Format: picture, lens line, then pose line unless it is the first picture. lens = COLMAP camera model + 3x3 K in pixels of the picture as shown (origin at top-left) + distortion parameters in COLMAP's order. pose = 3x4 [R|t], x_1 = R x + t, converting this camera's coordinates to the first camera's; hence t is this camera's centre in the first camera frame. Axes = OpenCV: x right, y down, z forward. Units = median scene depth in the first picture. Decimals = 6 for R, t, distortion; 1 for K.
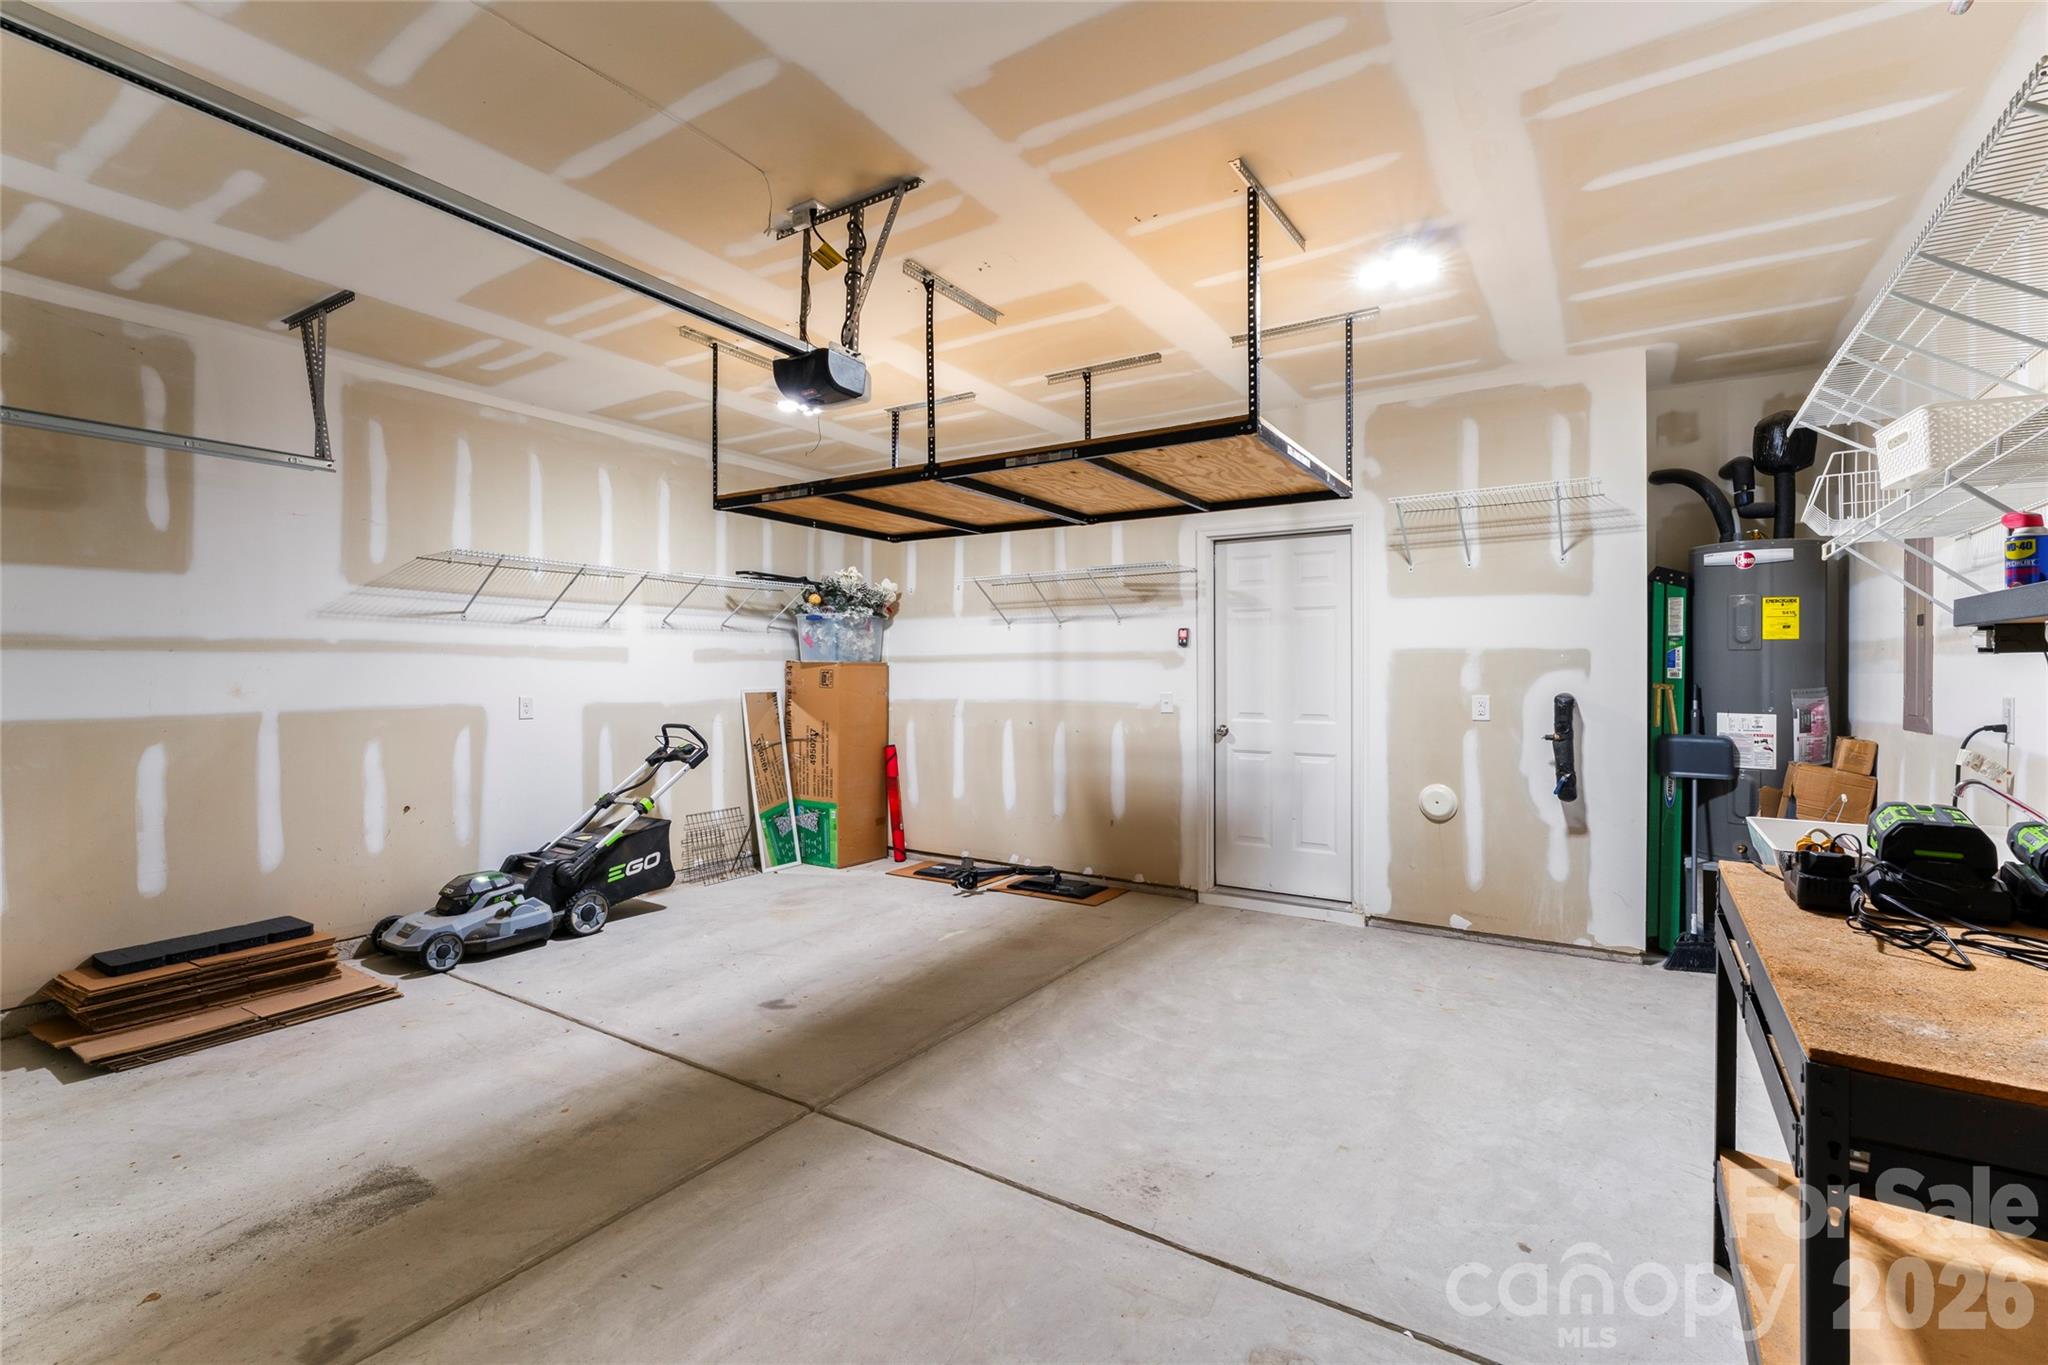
lens RADIAL K [[918.3, 0, 1018.6], [0, 918.3, 675.1], [0, 0, 1]] dist [-0.006051, -0.001732]
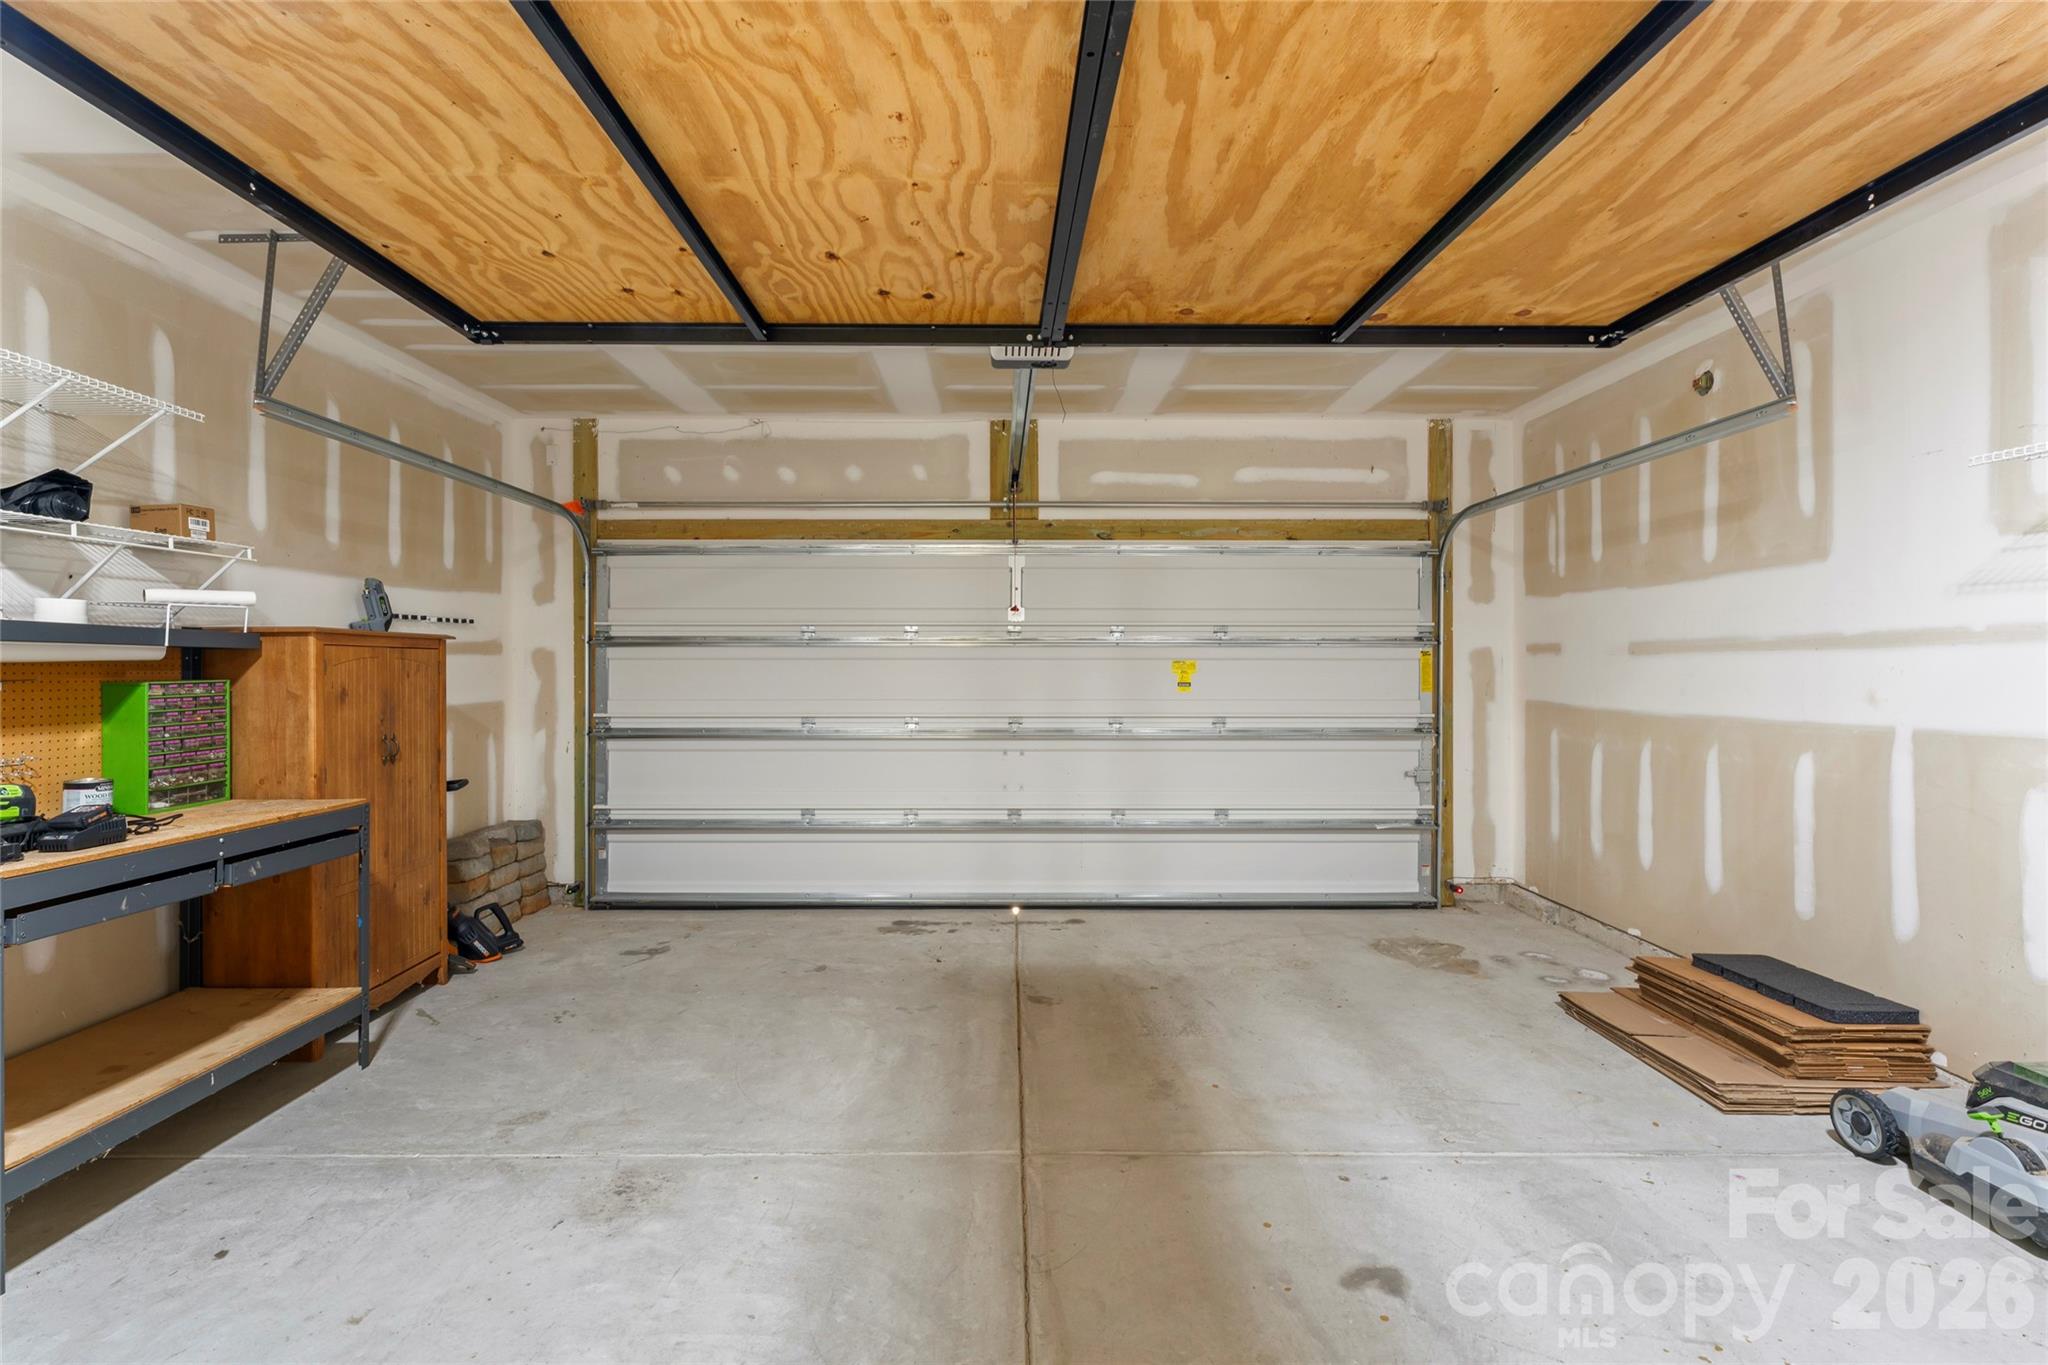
lens RADIAL K [[918.3, 0, 993.1], [0, 918.3, 665.3], [0, 0, 1]] dist [-0.006051, -0.001732]
pose [[-0.840109, -0.001999, -0.542414, 0.226371], [-0.005446, 0.999974, 0.004750, -0.010902], [0.542390, 0.006945, -0.840098, 1.328870]]
